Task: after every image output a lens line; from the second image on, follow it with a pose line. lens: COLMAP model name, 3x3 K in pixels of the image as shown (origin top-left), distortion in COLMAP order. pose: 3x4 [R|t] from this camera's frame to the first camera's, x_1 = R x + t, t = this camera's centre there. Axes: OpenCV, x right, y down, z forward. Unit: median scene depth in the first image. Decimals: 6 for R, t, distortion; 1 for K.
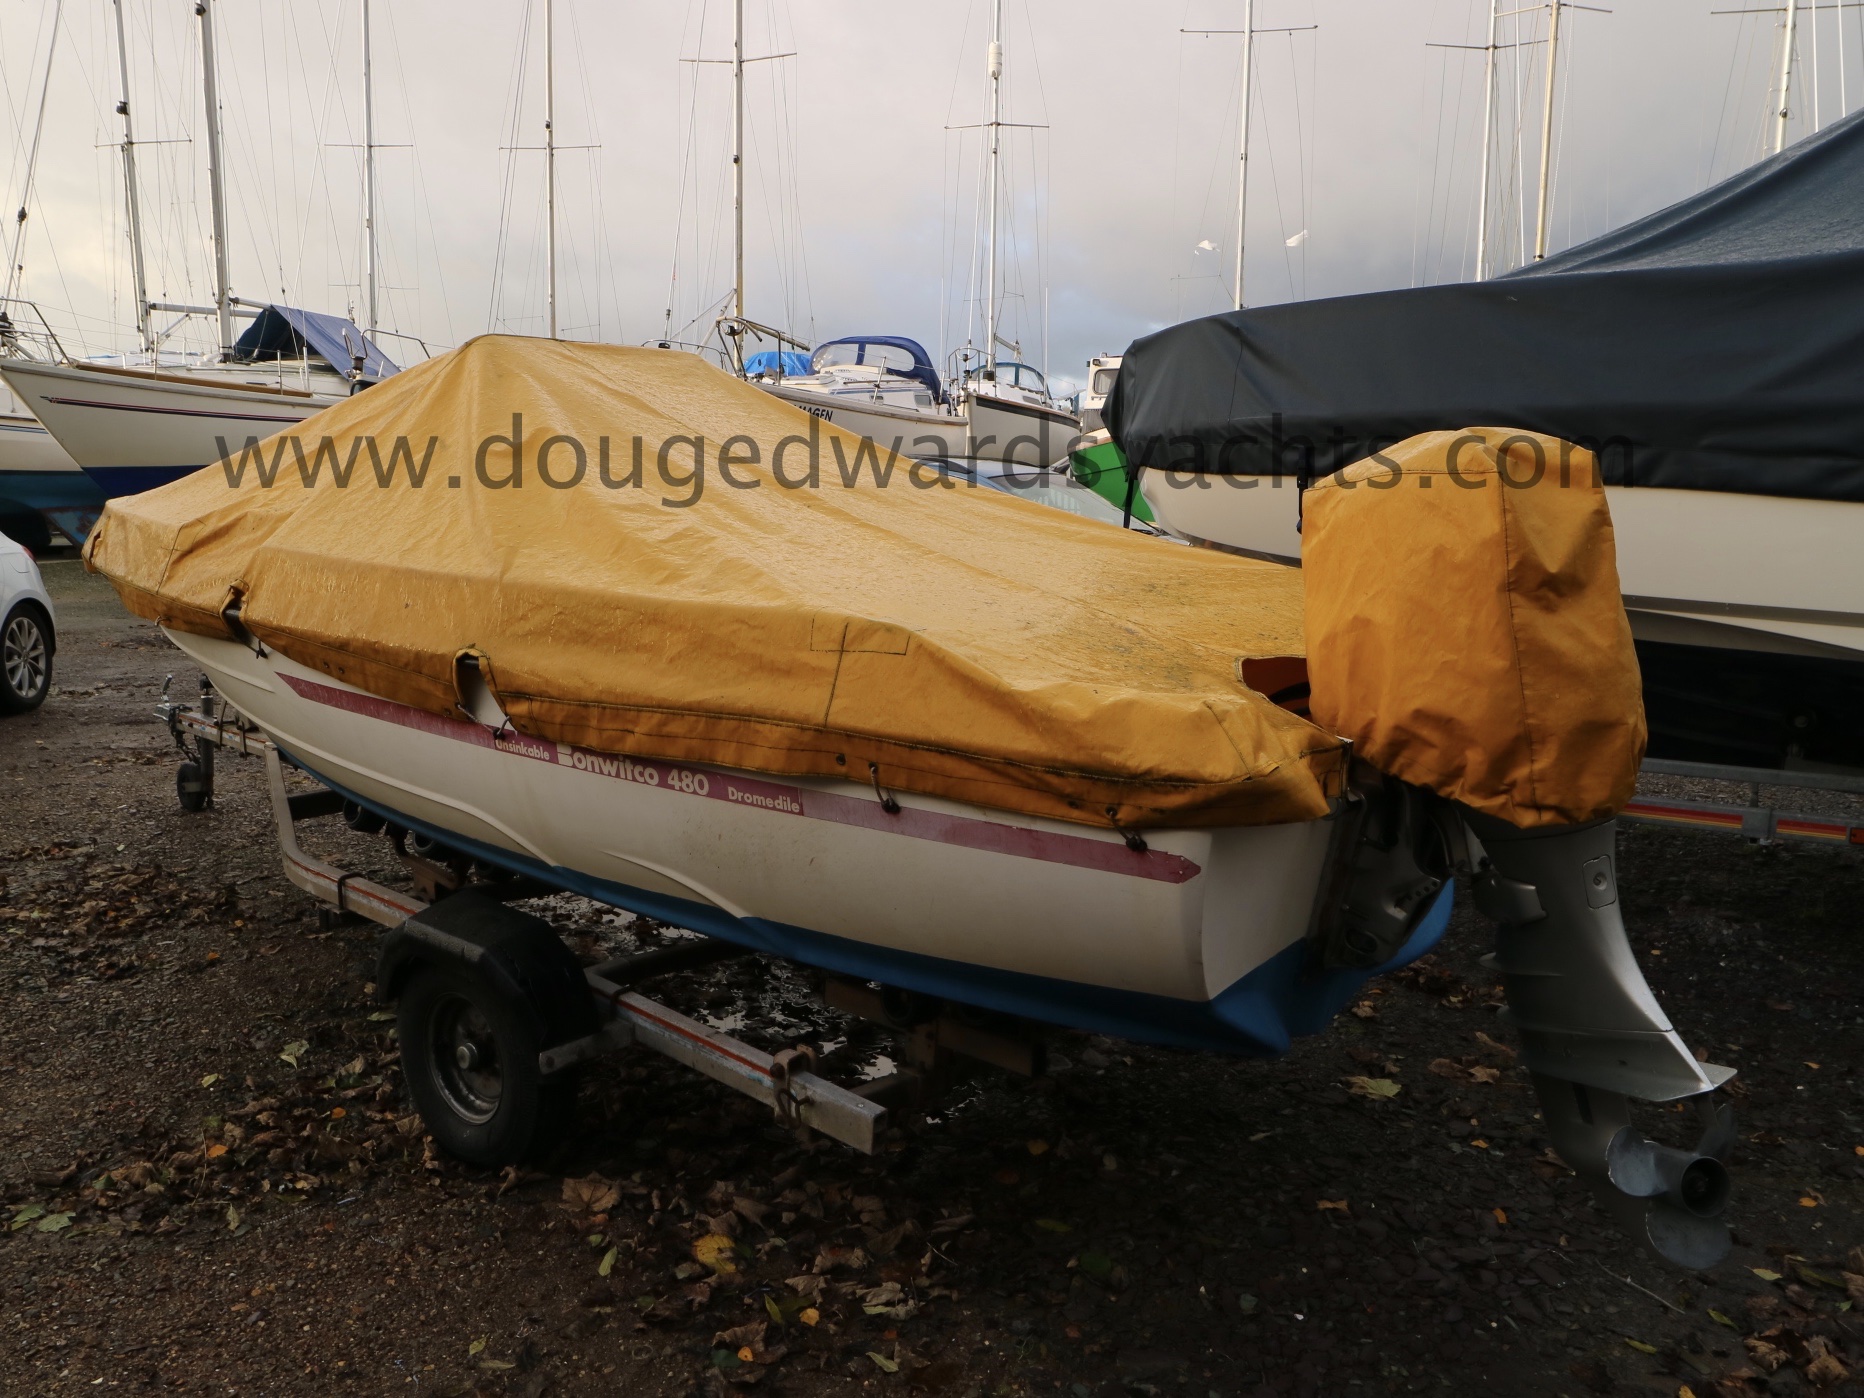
lens RADIAL K [[1313.9, 0, 933.3], [0, 1313.9, 712.9], [0, 0, 1]] dist [-0.043627, 0.033232]
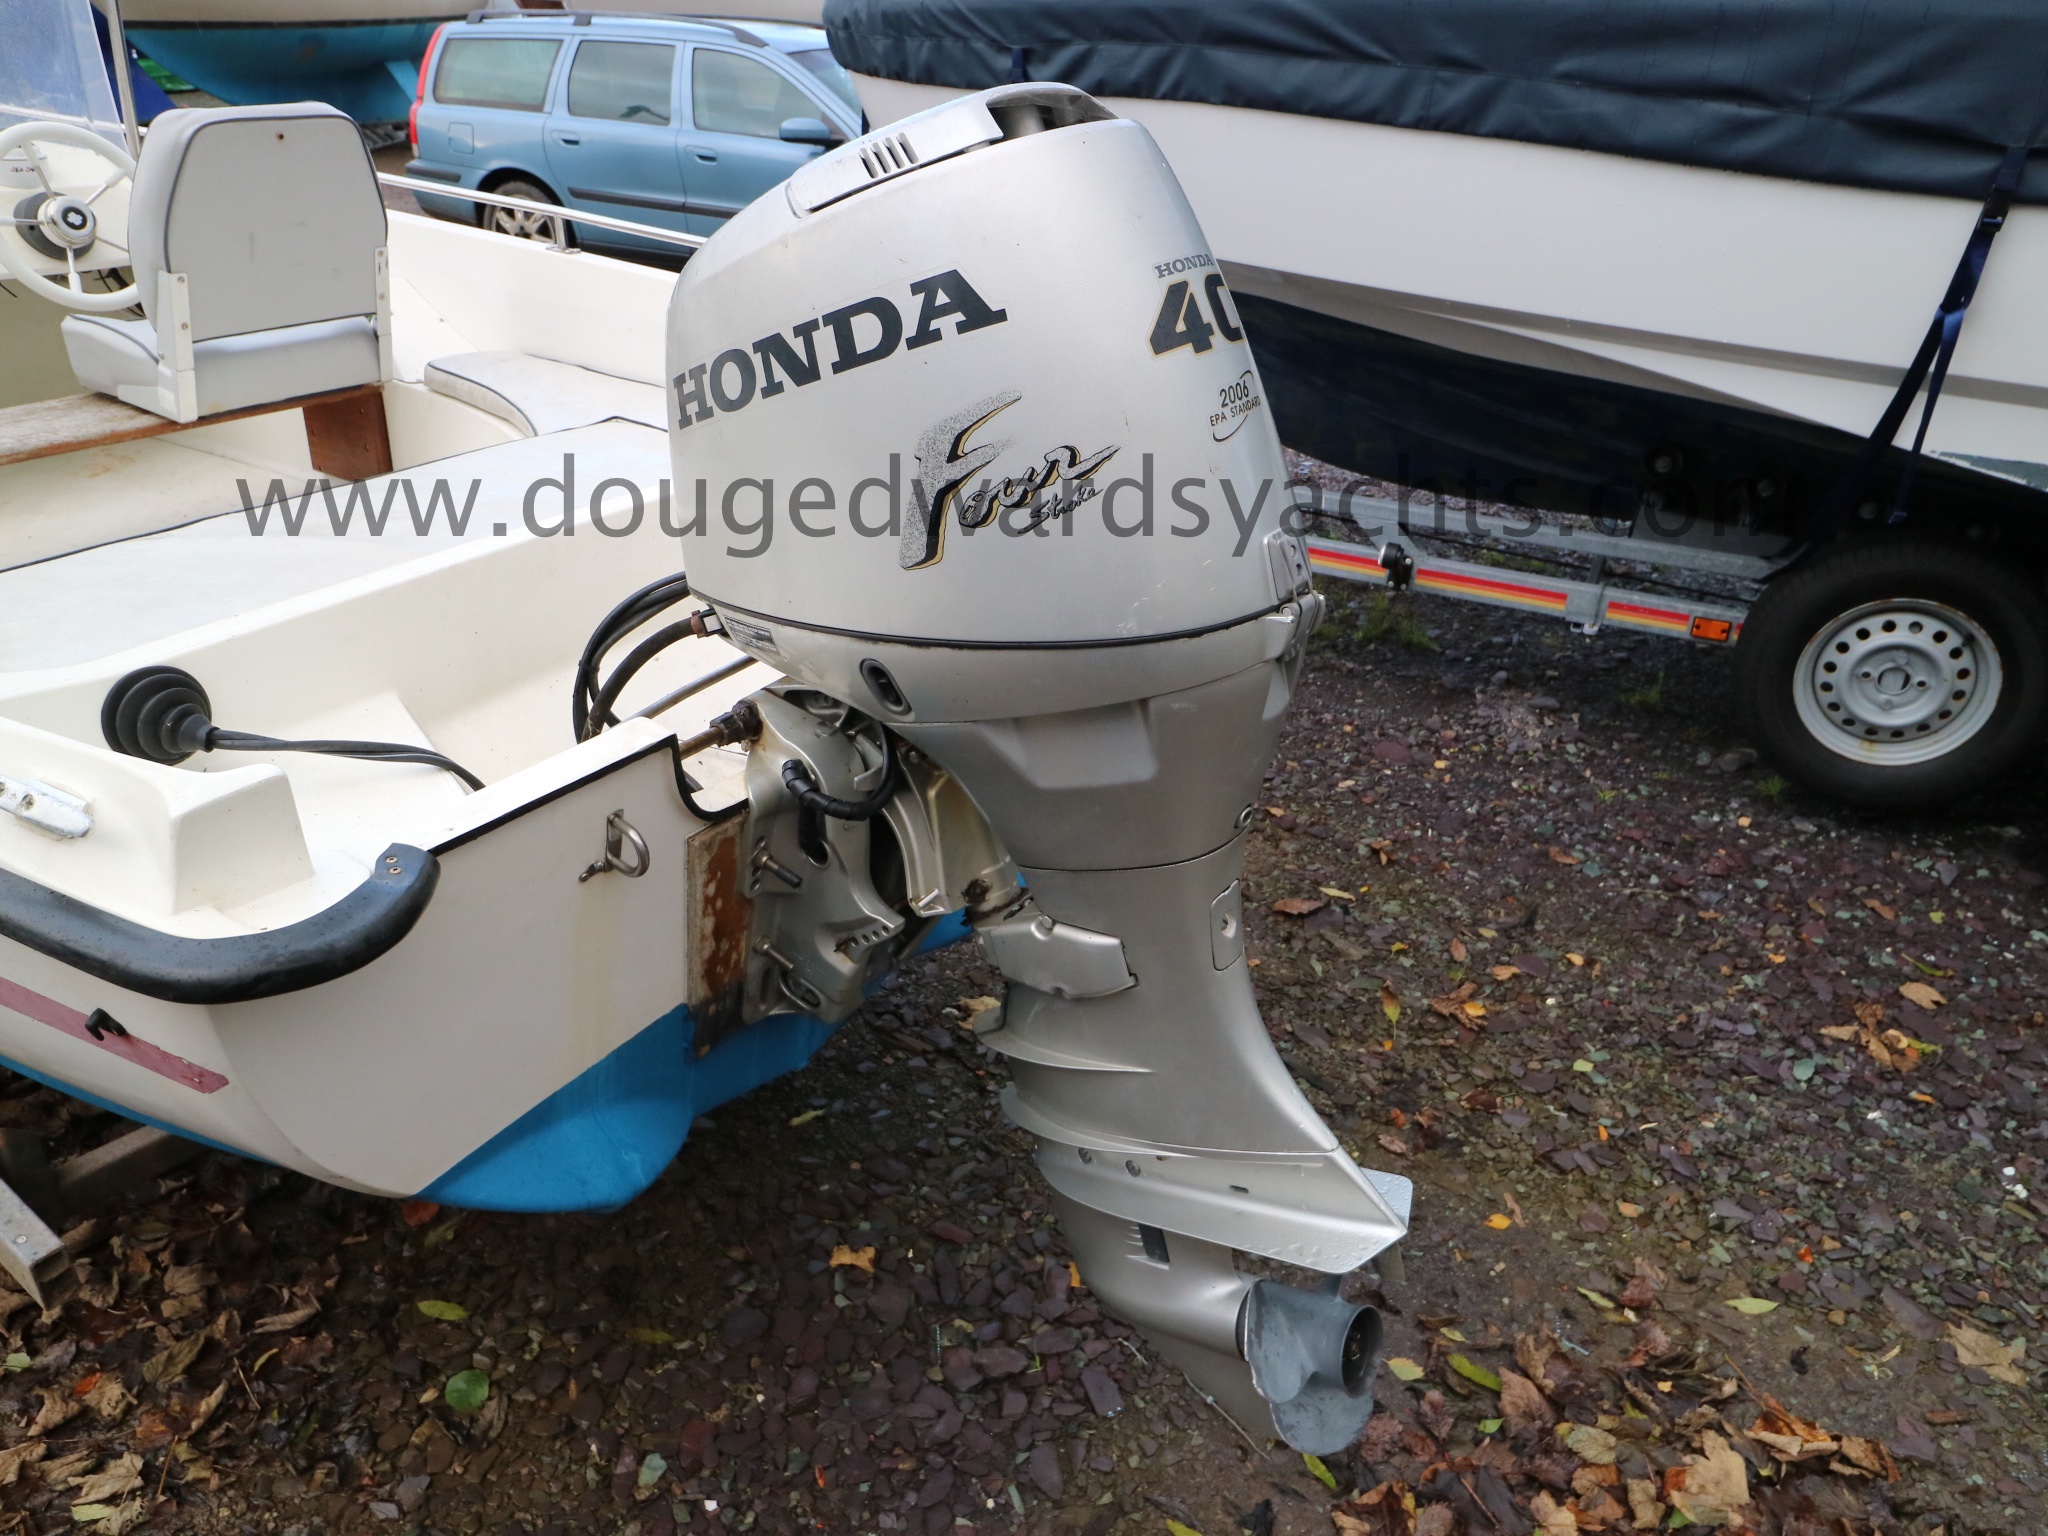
lens RADIAL K [[1382.9, 0, 965.2], [0, 1382.9, 767.4], [0, 0, 1]] dist [-0.026109, -0.000198]
pose [[0.996022, -0.020812, 0.086645, 0.293736], [-0.006502, 0.952775, 0.303607, -0.101873], [-0.088872, -0.302962, 0.948850, 0.343335]]
